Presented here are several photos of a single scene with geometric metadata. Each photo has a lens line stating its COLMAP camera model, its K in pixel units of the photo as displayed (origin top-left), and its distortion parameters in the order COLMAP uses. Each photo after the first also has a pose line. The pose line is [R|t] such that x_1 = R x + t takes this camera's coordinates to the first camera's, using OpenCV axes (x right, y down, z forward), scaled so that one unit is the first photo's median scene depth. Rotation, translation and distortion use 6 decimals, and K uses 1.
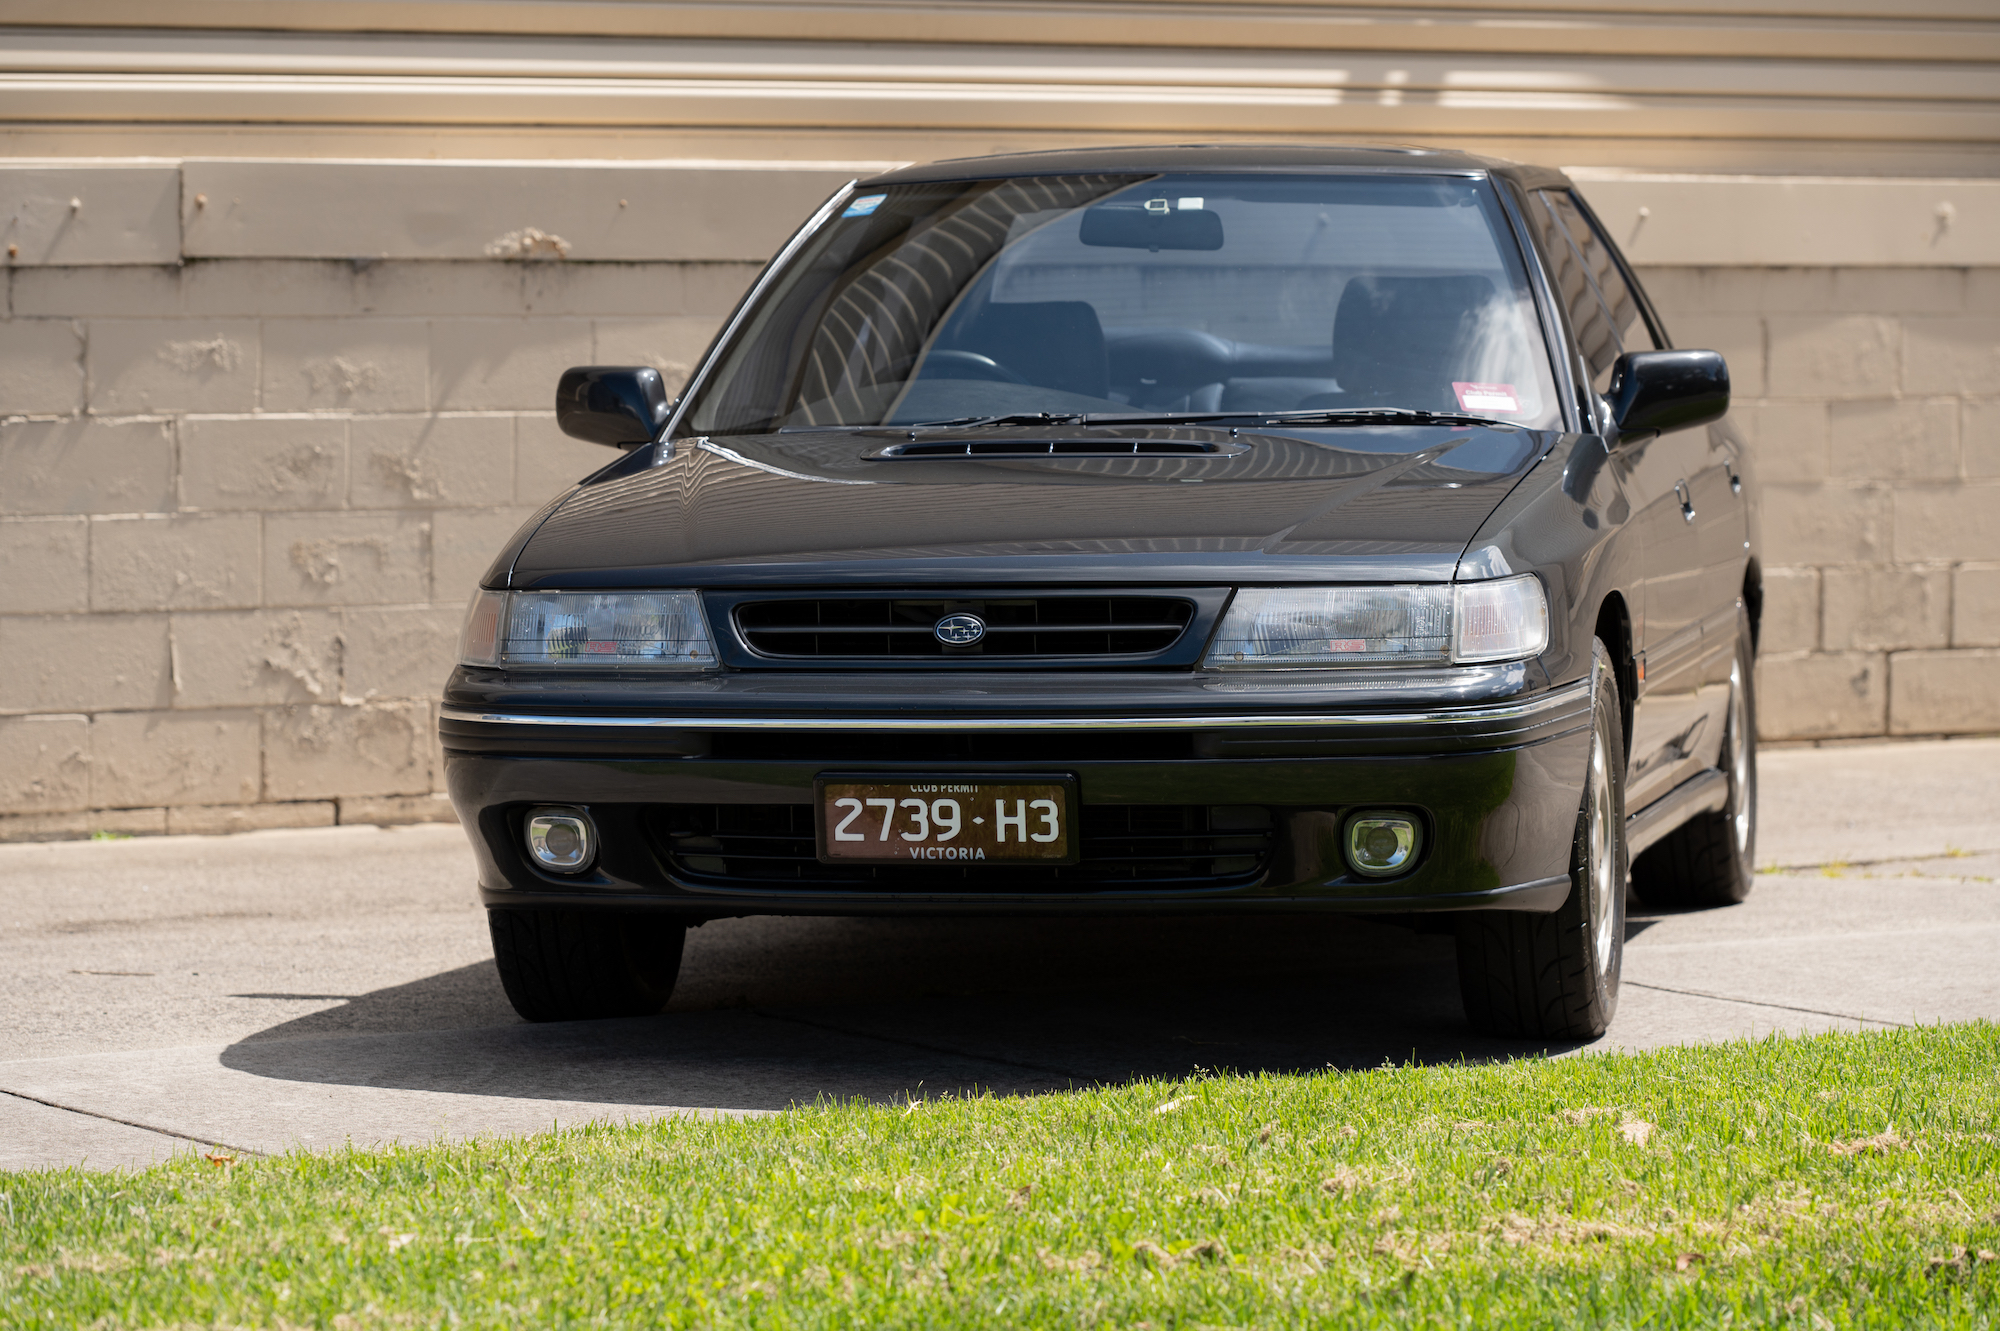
lens RADIAL K [[7492.4, 0, 1002.3], [0, 7492.4, 661.3], [0, 0, 1]] dist [-0.088406, 0.000000]
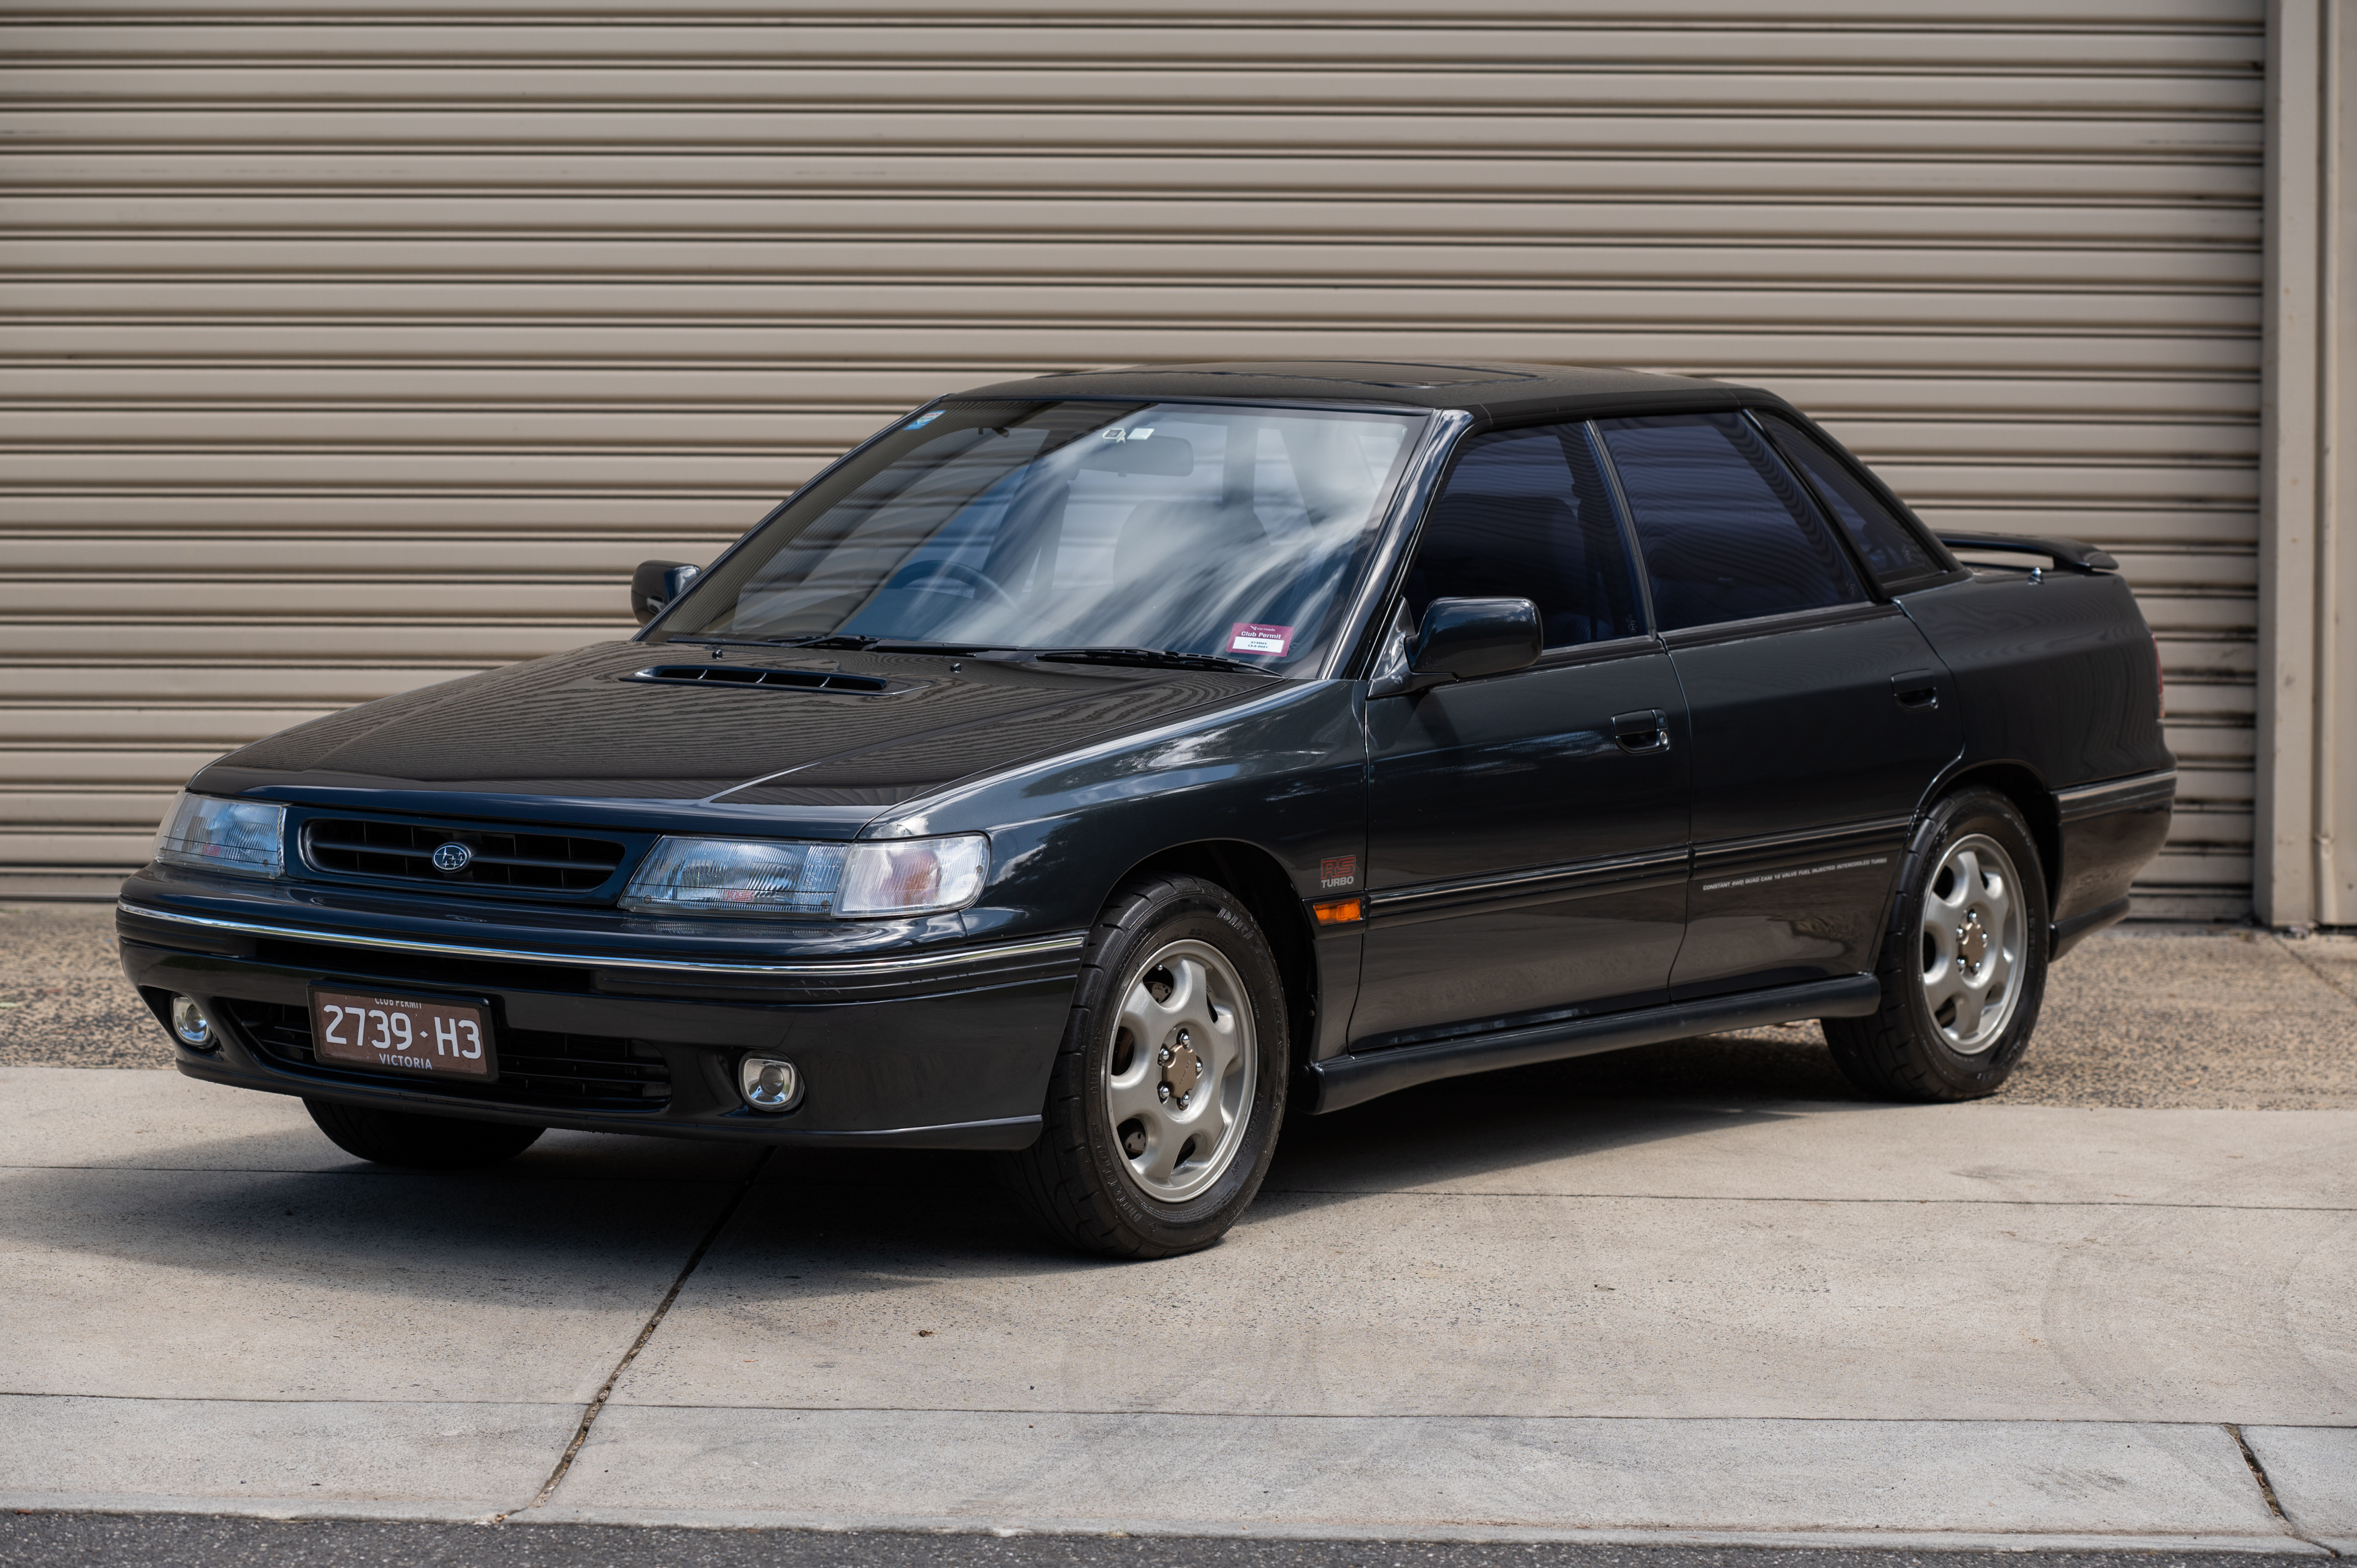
lens RADIAL K [[6822.3, 0, 1156.4], [0, 6822.3, 793.2], [0, 0, 1]] dist [-0.104585, 0.000000]
pose [[0.905017, 0.056326, -0.421629, 0.346528], [-0.039904, 0.998065, 0.047680, -0.044542], [0.423499, -0.026327, 0.905514, 0.096003]]
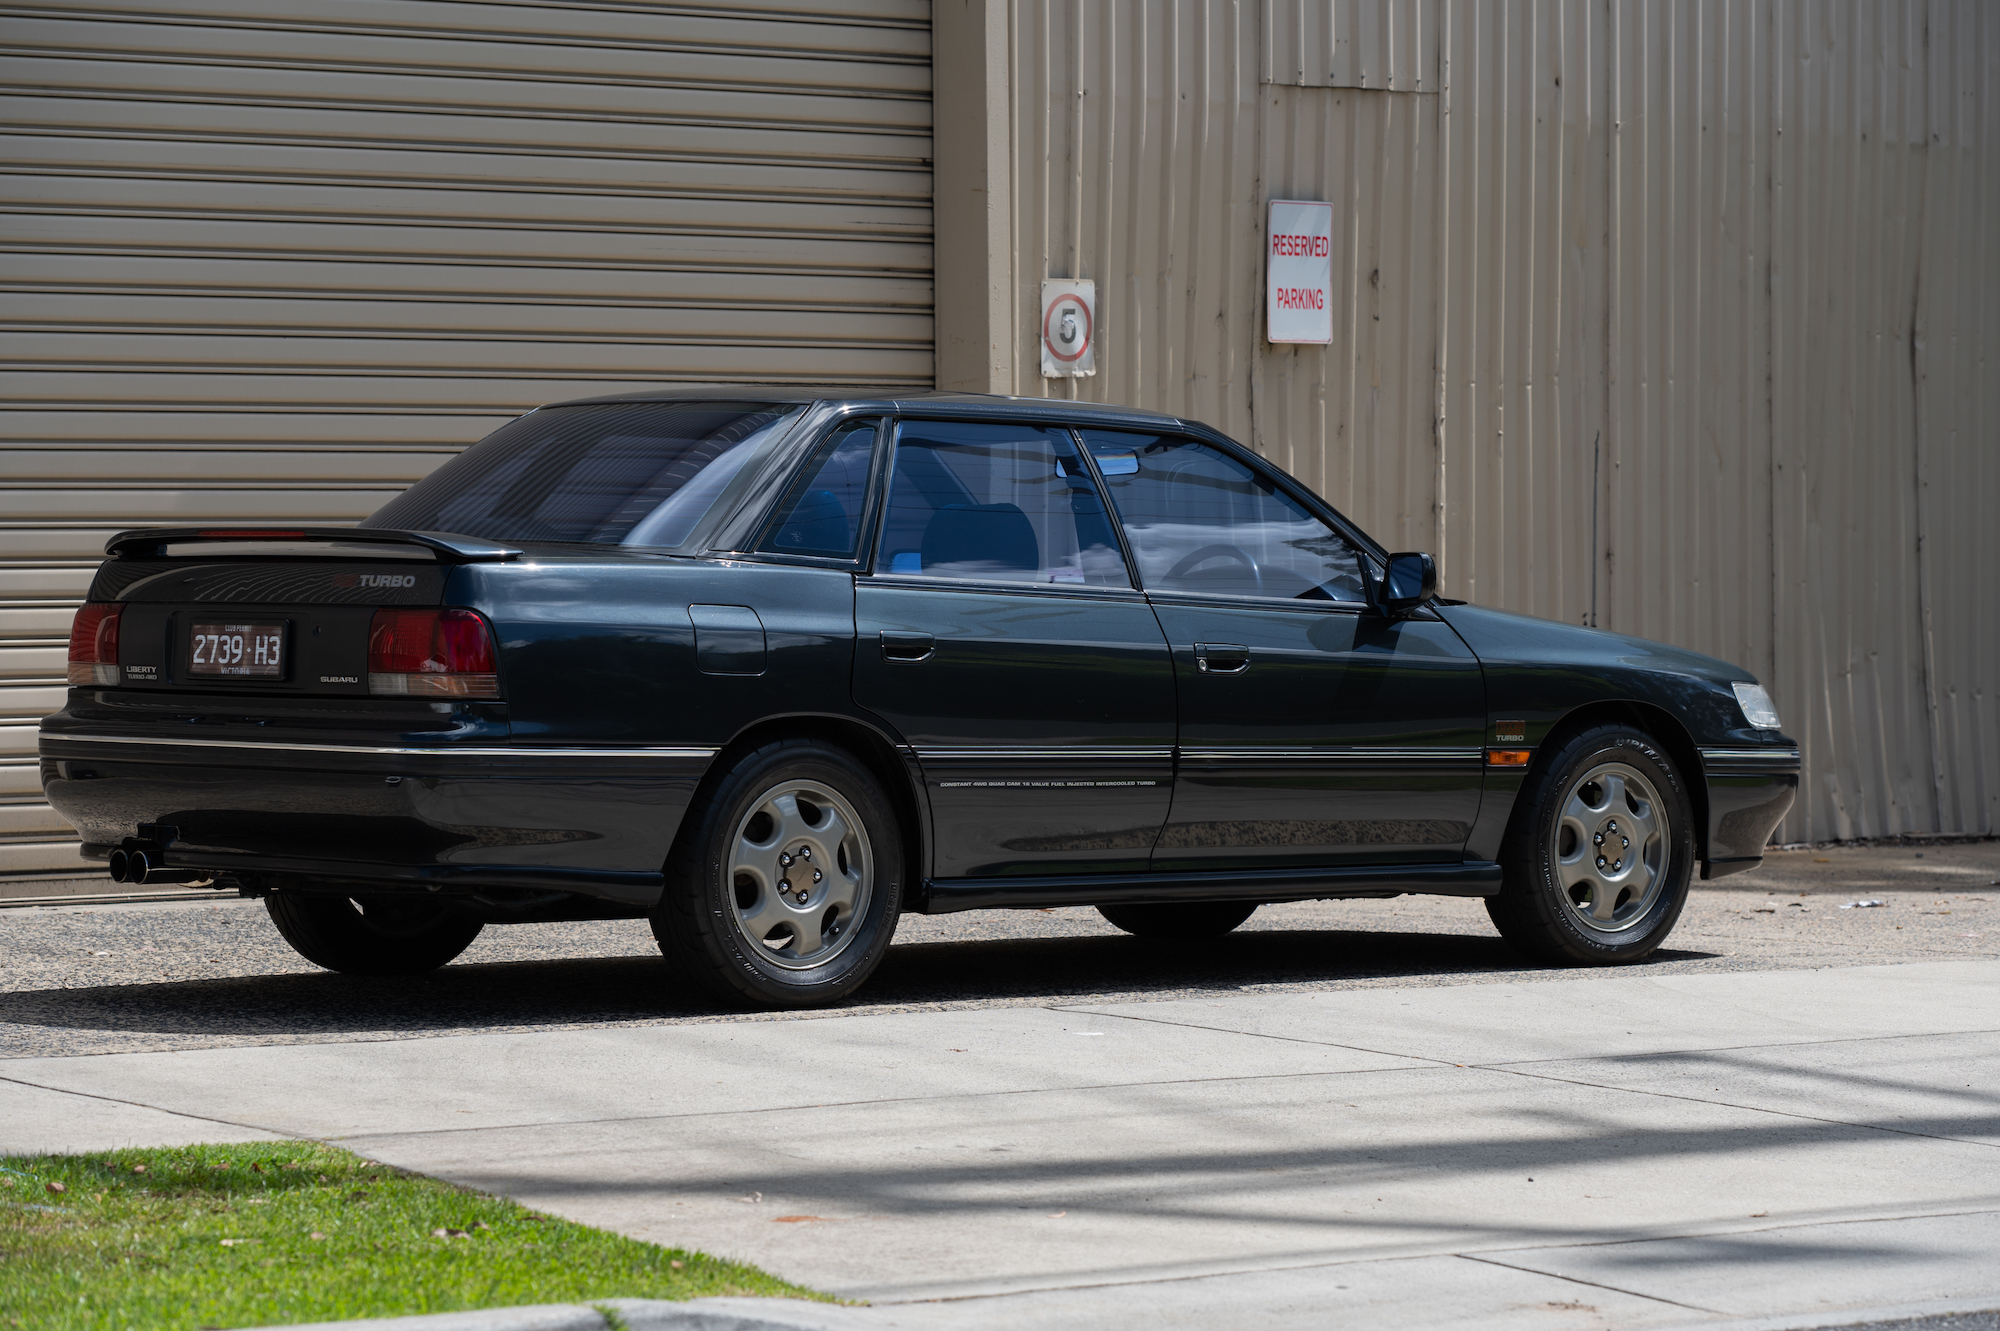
lens RADIAL K [[6457.8, 0, 997.5], [0, 6457.8, 659.4], [0, 0, 1]] dist [-0.100702, 0.000000]
pose [[0.964222, 0.021983, 0.264184, -0.292411], [-0.021915, 0.999755, -0.003205, -0.014691], [-0.264190, -0.002699, 0.964467, -0.061698]]
